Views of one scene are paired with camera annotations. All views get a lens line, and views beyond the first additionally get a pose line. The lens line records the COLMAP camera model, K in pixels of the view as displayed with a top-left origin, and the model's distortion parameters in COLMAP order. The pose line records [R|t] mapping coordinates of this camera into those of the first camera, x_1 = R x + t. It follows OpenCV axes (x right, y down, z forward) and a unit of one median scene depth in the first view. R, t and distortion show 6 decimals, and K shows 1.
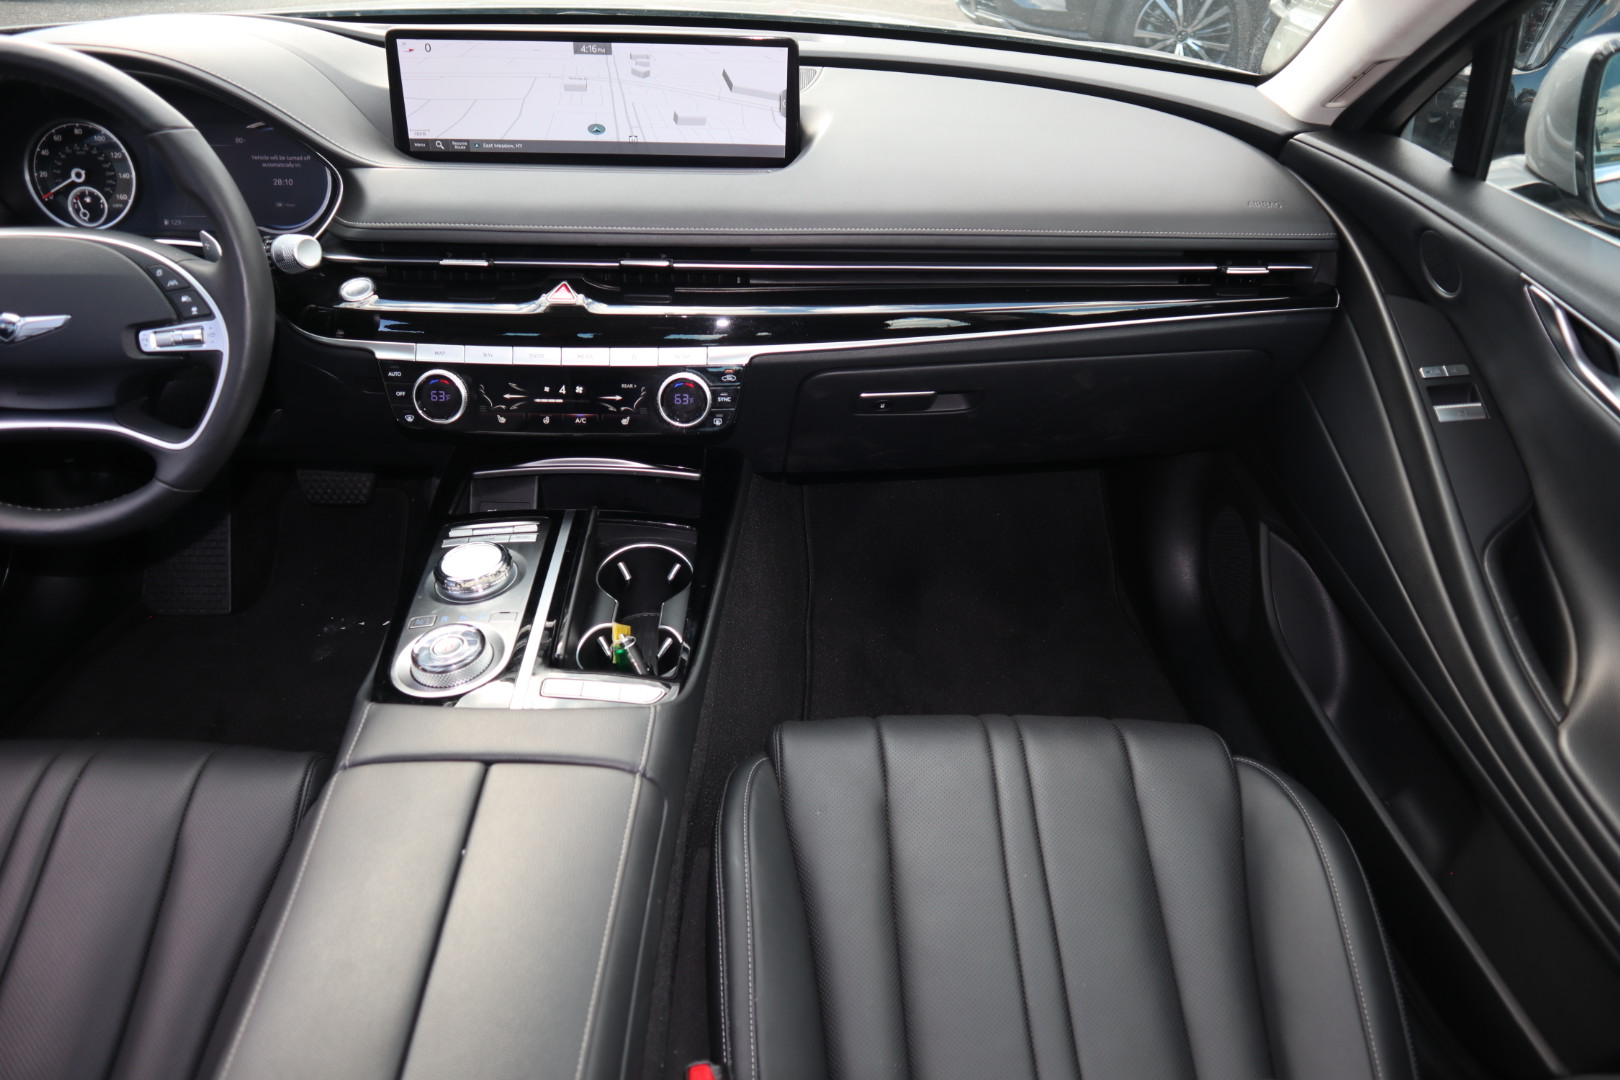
lens RADIAL K [[1122.9, 0, 814.4], [0, 1122.9, 535.5], [0, 0, 1]] dist [-0.113308, 0.075577]
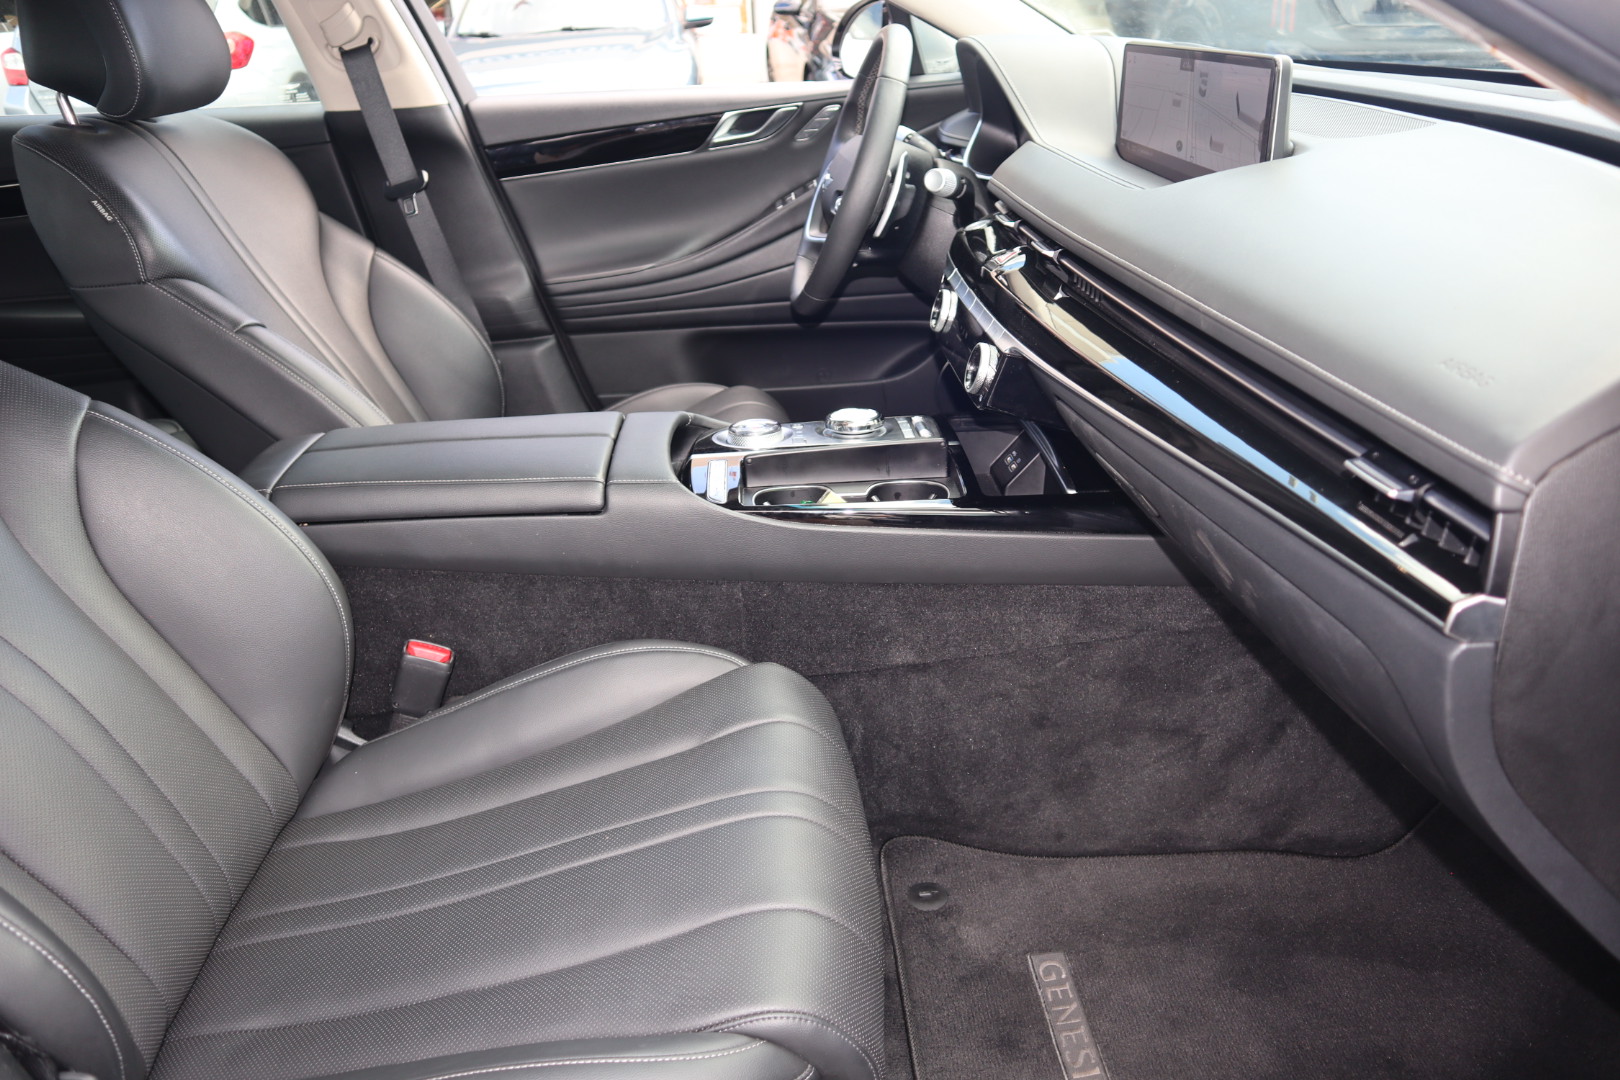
lens RADIAL K [[1122.9, 0, 823.1], [0, 1122.9, 531.8], [0, 0, 1]] dist [-0.113308, 0.075577]
pose [[0.023787, 0.393857, -0.918864, 0.874798], [-0.510262, 0.795169, 0.327628, -0.257586], [0.859690, 0.461068, 0.219885, 0.680968]]
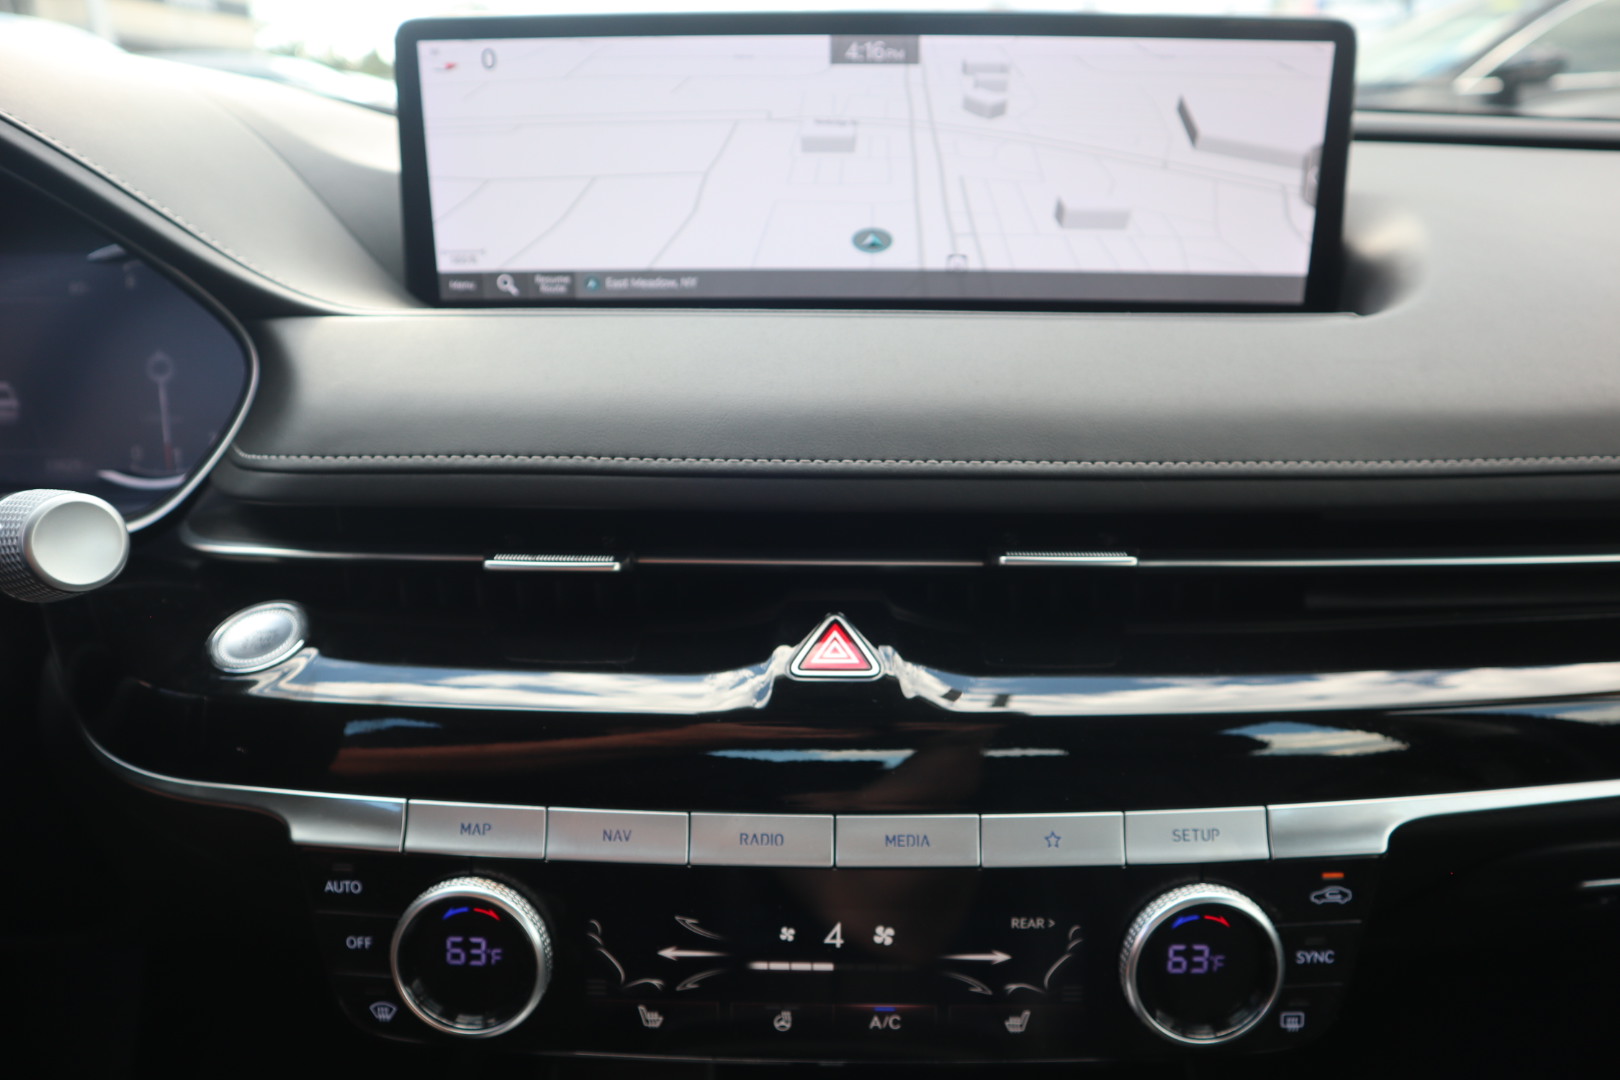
lens RADIAL K [[1122.9, 0, 813.2], [0, 1122.9, 547.5], [0, 0, 1]] dist [-0.113308, 0.075577]
pose [[0.997347, -0.017043, -0.070764, -0.196734], [0.002000, 0.978251, -0.207417, -0.167361], [0.072760, 0.206725, 0.975690, 0.618684]]
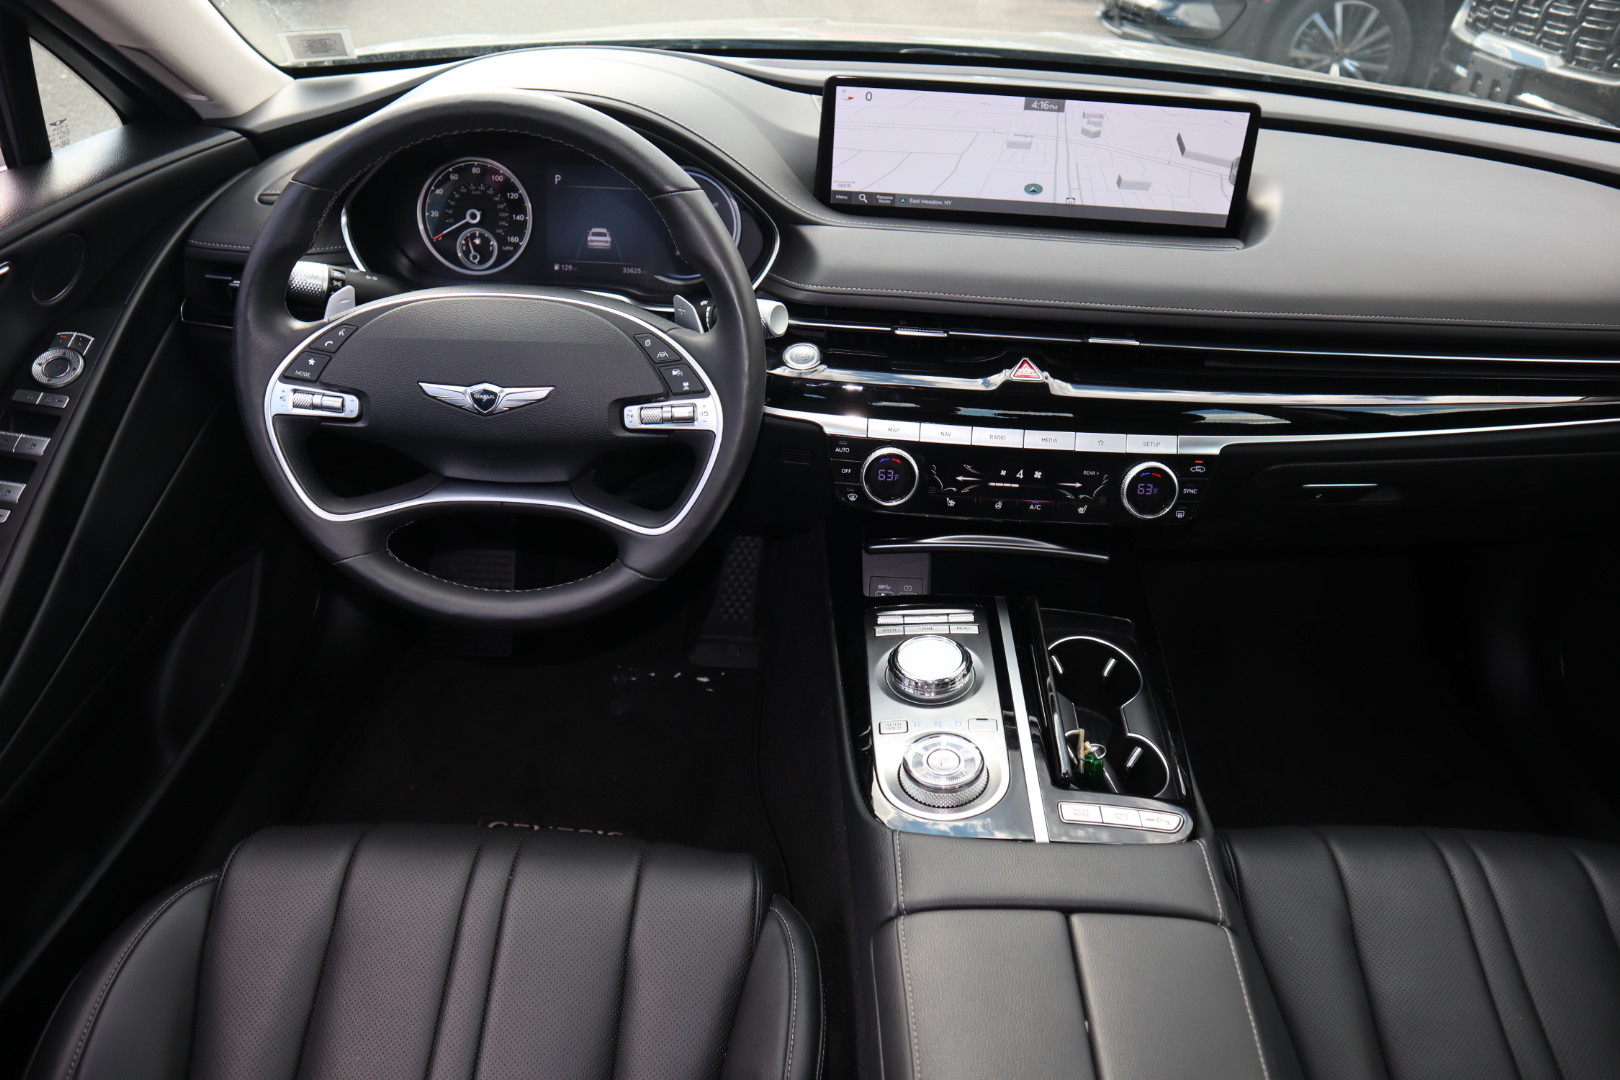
lens RADIAL K [[1122.9, 0, 820.0], [0, 1122.9, 534.9], [0, 0, 1]] dist [-0.113308, 0.075577]
pose [[0.997813, 0.040527, -0.052216, -0.325439], [-0.040587, 0.999176, -0.000093, -0.069362], [0.052169, 0.002212, 0.998636, 0.054137]]
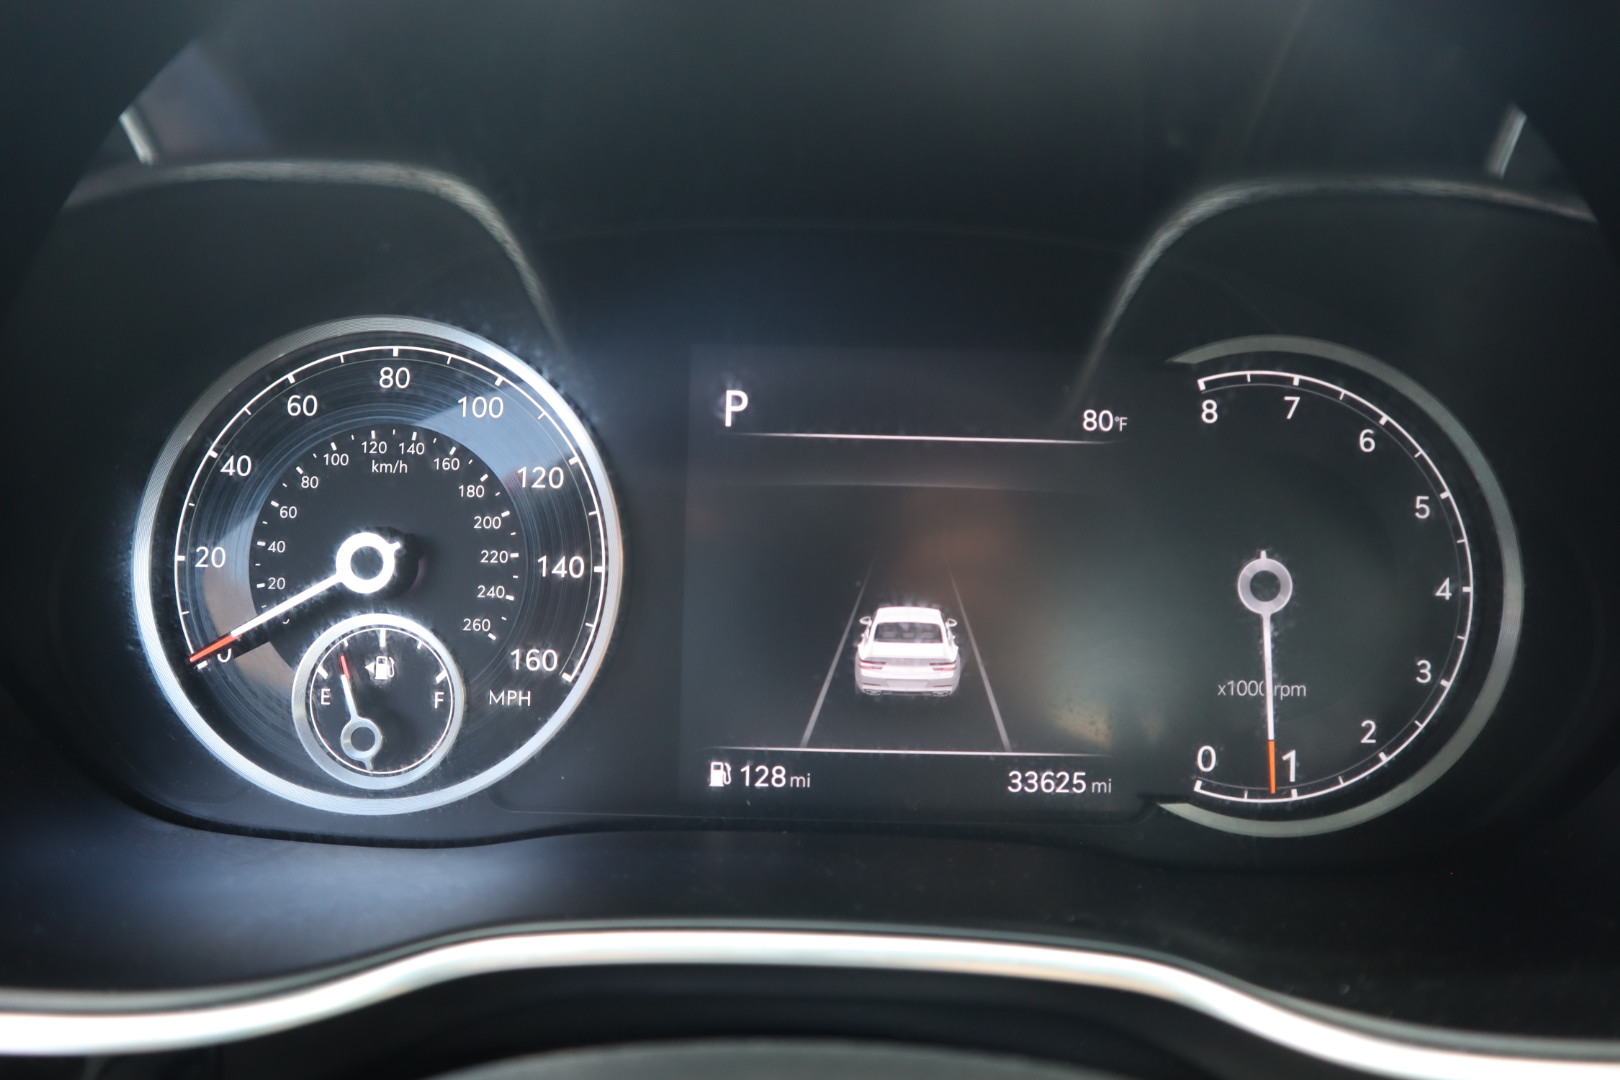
lens RADIAL K [[1122.9, 0, 808.5], [0, 1122.9, 541.5], [0, 0, 1]] dist [-0.113308, 0.075577]
pose [[0.998511, -0.007163, -0.054073, -0.594958], [-0.011784, 0.939601, -0.342068, -0.269063], [0.053257, 0.342196, 0.938118, 0.812600]]
